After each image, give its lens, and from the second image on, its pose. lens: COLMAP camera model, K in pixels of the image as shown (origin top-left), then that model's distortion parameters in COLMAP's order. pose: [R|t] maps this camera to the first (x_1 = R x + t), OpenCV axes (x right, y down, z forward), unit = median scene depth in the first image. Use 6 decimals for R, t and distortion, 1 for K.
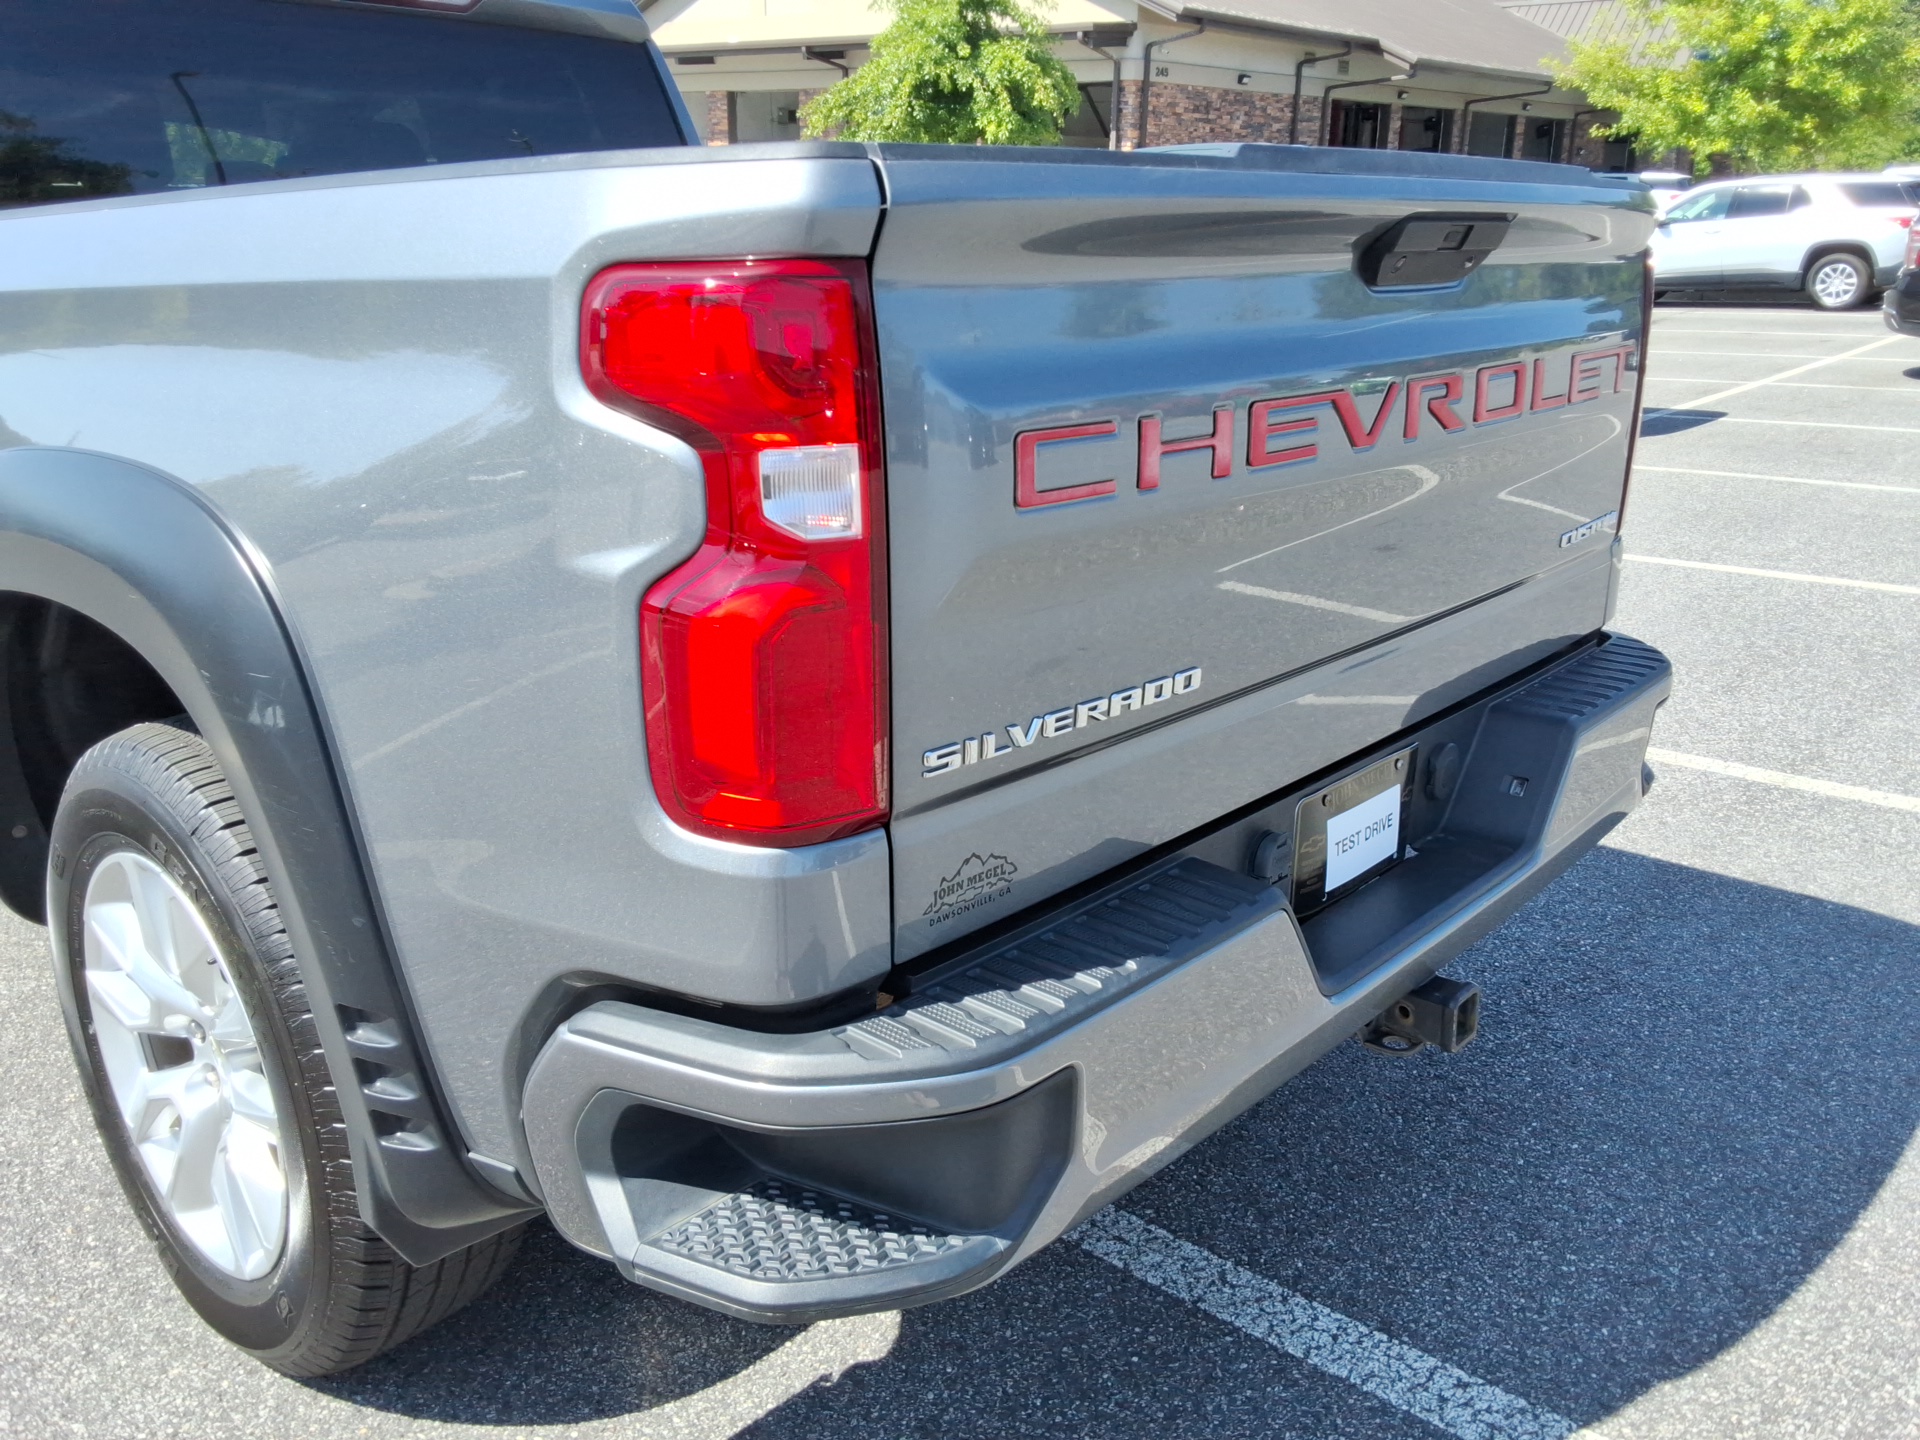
lens RADIAL K [[1547.3, 0, 973.8], [0, 1547.3, 708.9], [0, 0, 1]] dist [0.109025, -0.182612]
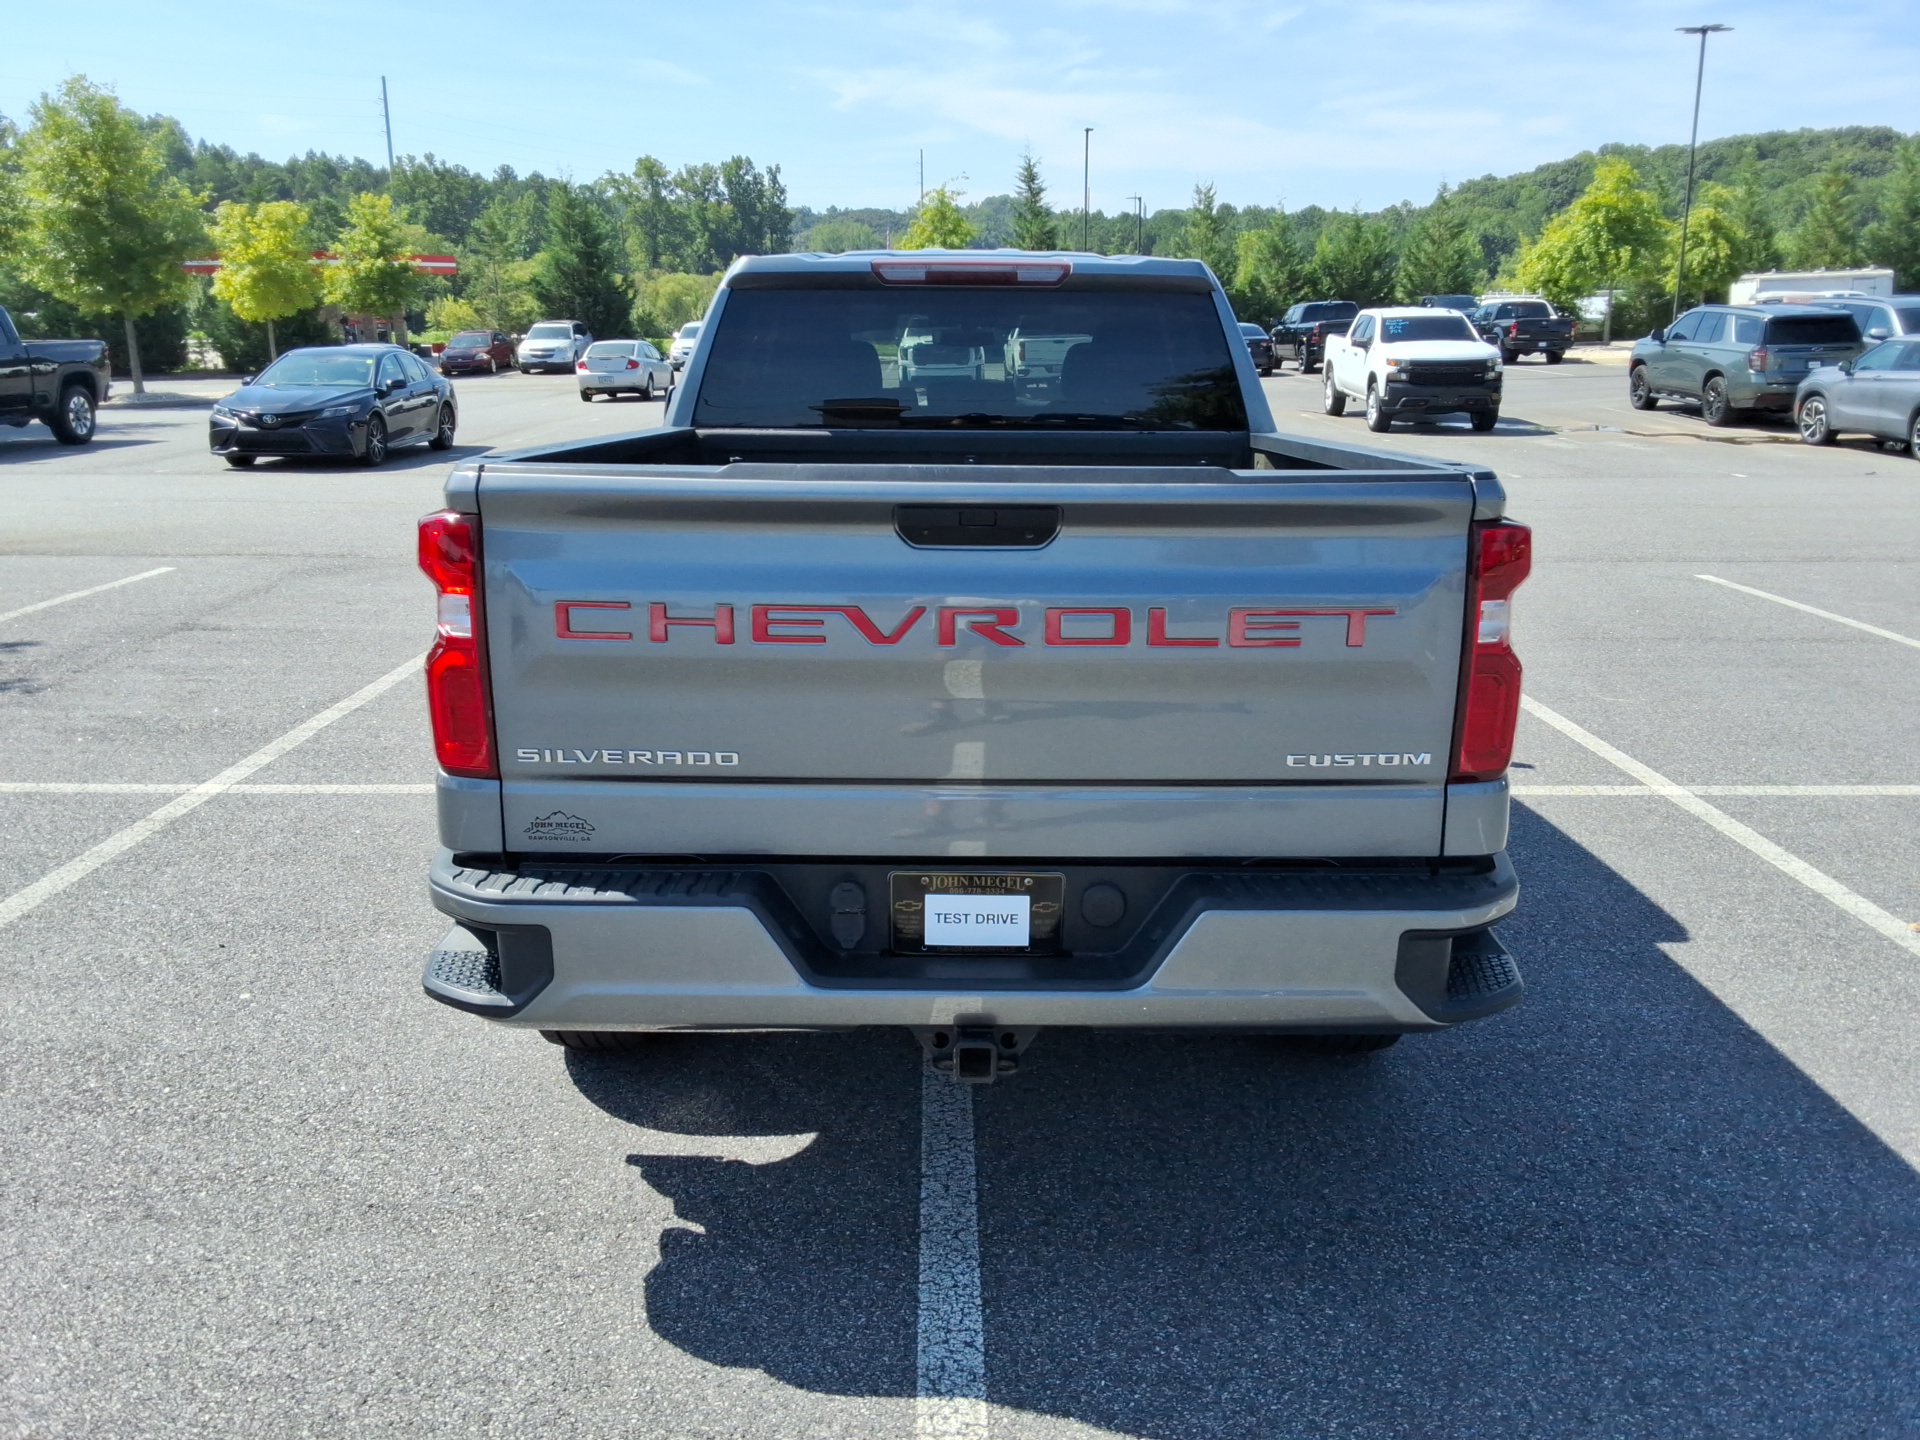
lens RADIAL K [[1529.7, 0, 969.5], [0, 1529.7, 707.1], [0, 0, 1]] dist [0.116013, -0.175196]
pose [[0.664575, 0.178657, -0.725549, 0.105052], [-0.223569, 0.974057, 0.035069, -0.013192], [0.712992, 0.138905, 0.687276, 0.001164]]
